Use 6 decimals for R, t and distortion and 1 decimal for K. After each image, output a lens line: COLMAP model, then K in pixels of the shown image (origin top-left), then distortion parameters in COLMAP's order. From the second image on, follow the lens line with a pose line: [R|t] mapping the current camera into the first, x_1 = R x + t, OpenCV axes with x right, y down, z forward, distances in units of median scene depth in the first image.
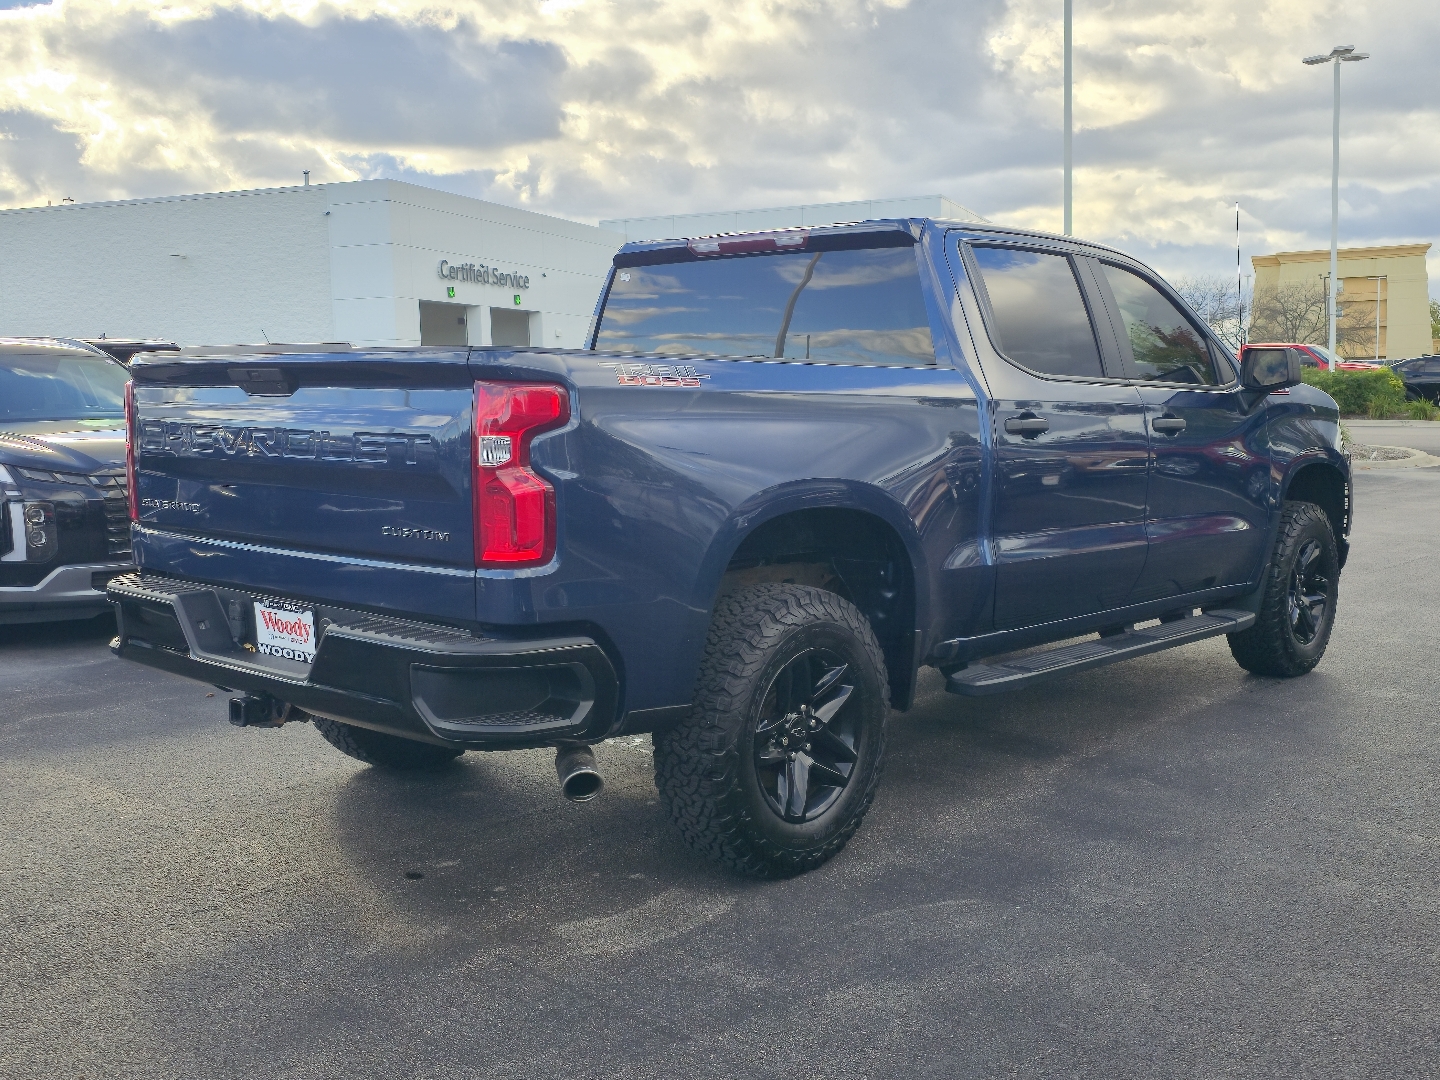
lens RADIAL K [[1546.7, 0, 720.0], [0, 1546.7, 540.0], [0, 0, 1]] dist [0.016354, -0.003790]
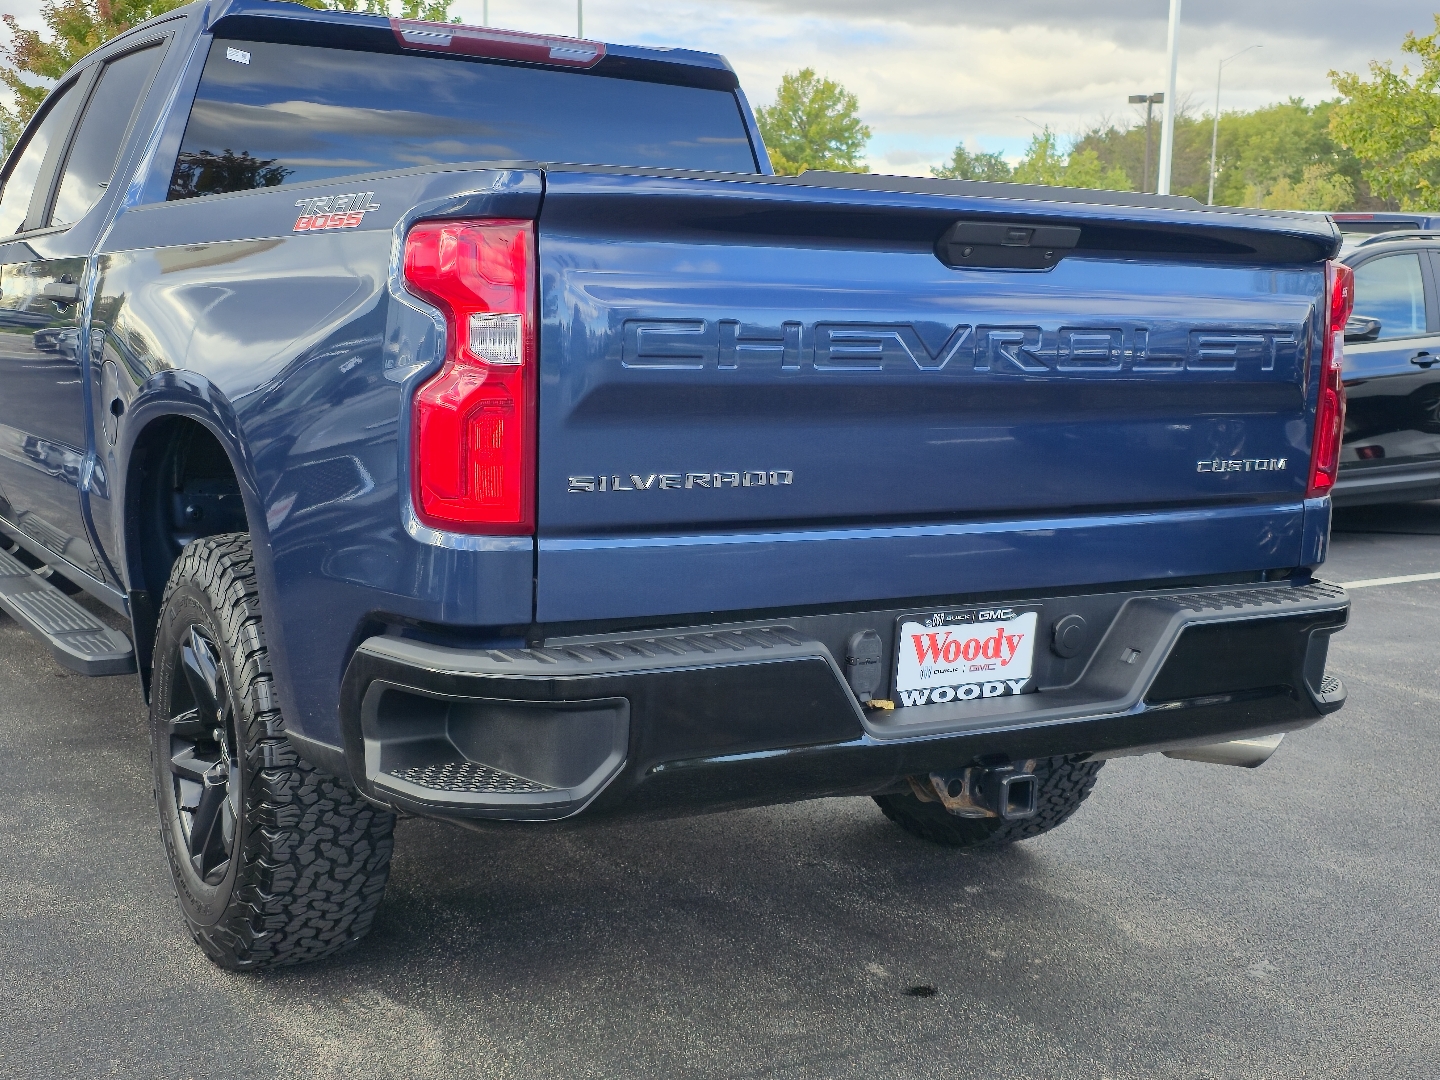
lens RADIAL K [[1772.0, 0, 720.0], [0, 1772.0, 540.0], [0, 0, 1]] dist [0.194851, -0.790784]
pose [[0.292364, -0.126100, 0.947957, -0.933697], [0.064747, 0.991604, 0.111937, -0.069335], [-0.954113, 0.028651, 0.298074, 0.848390]]
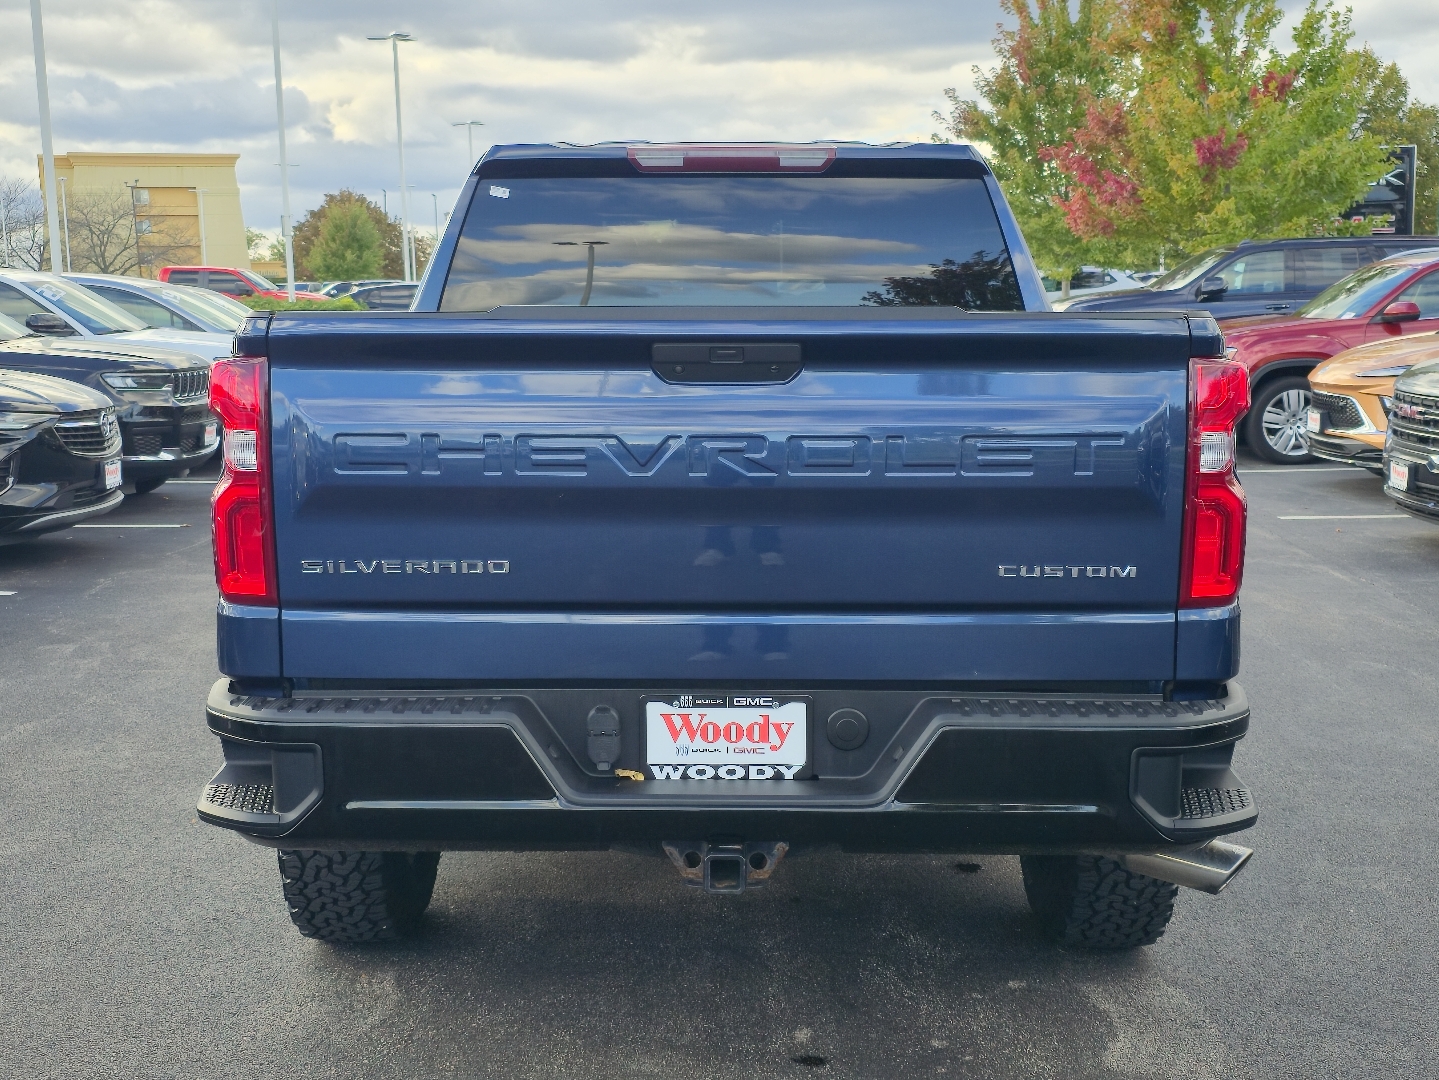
lens RADIAL K [[1793.3, 0, 742.8], [0, 1793.3, 530.9], [0, 0, 1]] dist [0.152160, -0.256016]
pose [[0.743809, -0.080543, 0.663522, -0.746043], [0.066383, 0.996707, 0.046572, -0.062117], [-0.665088, 0.009406, 0.746706, 0.407490]]
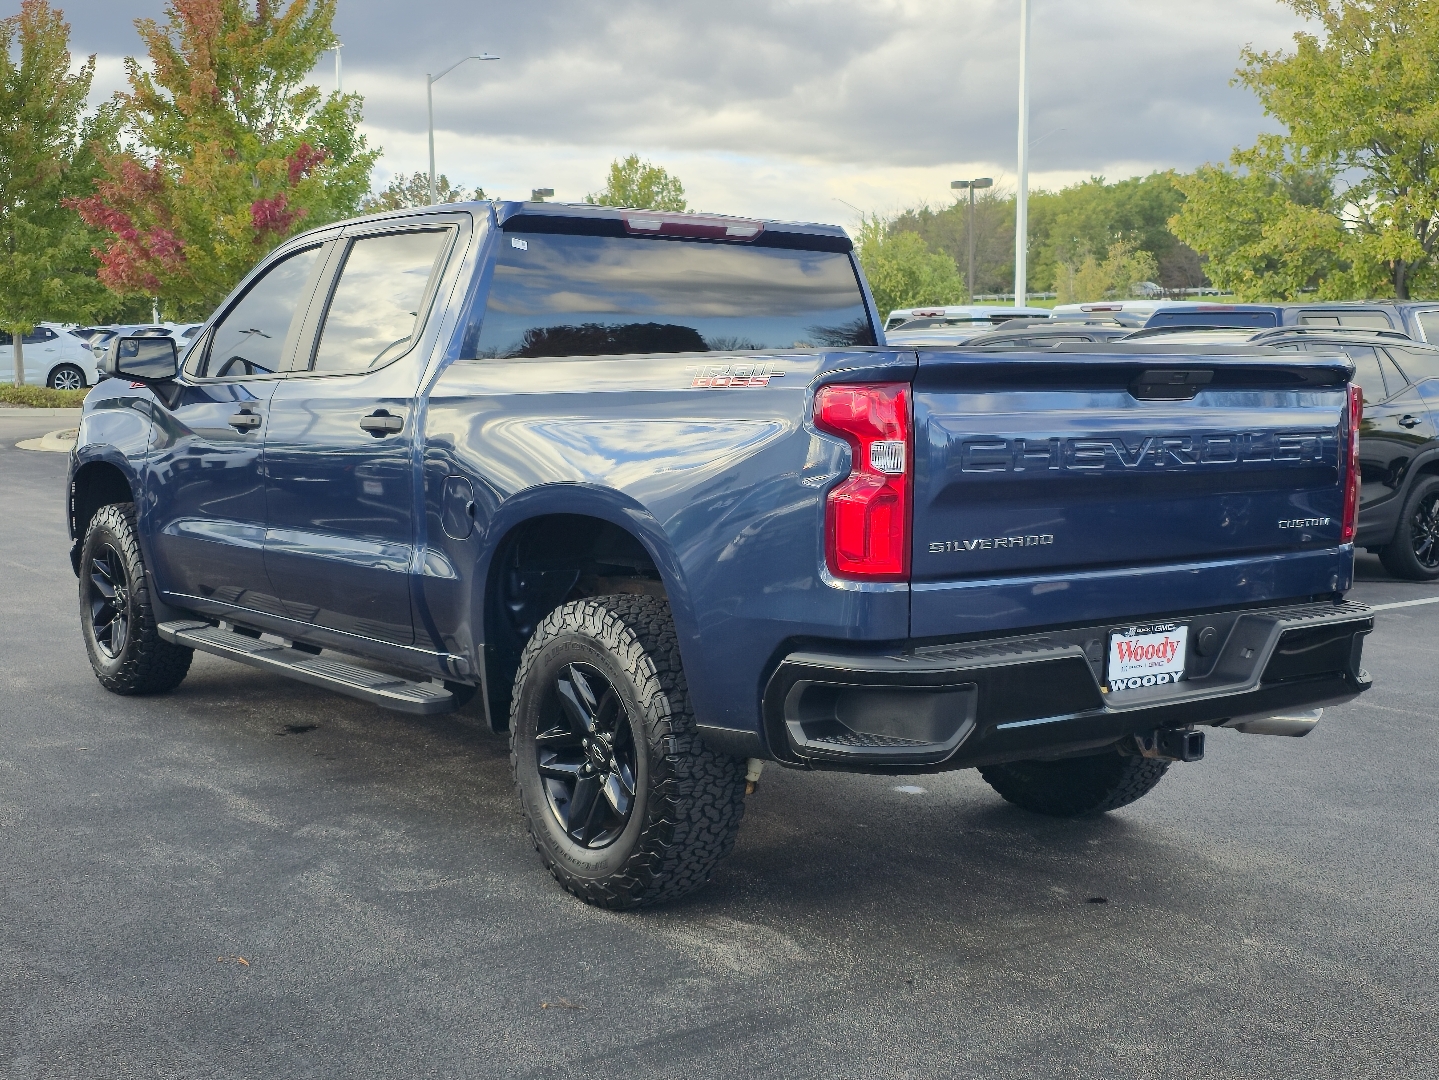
lens RADIAL K [[1770.8, 0, 719.5], [0, 1770.8, 540.0], [0, 0, 1]] dist [0.194851, -0.790784]
pose [[0.194815, -0.090394, 0.976666, -1.299440], [0.093251, 0.992941, 0.073299, -0.105842], [-0.976397, 0.076795, 0.201869, 0.989339]]
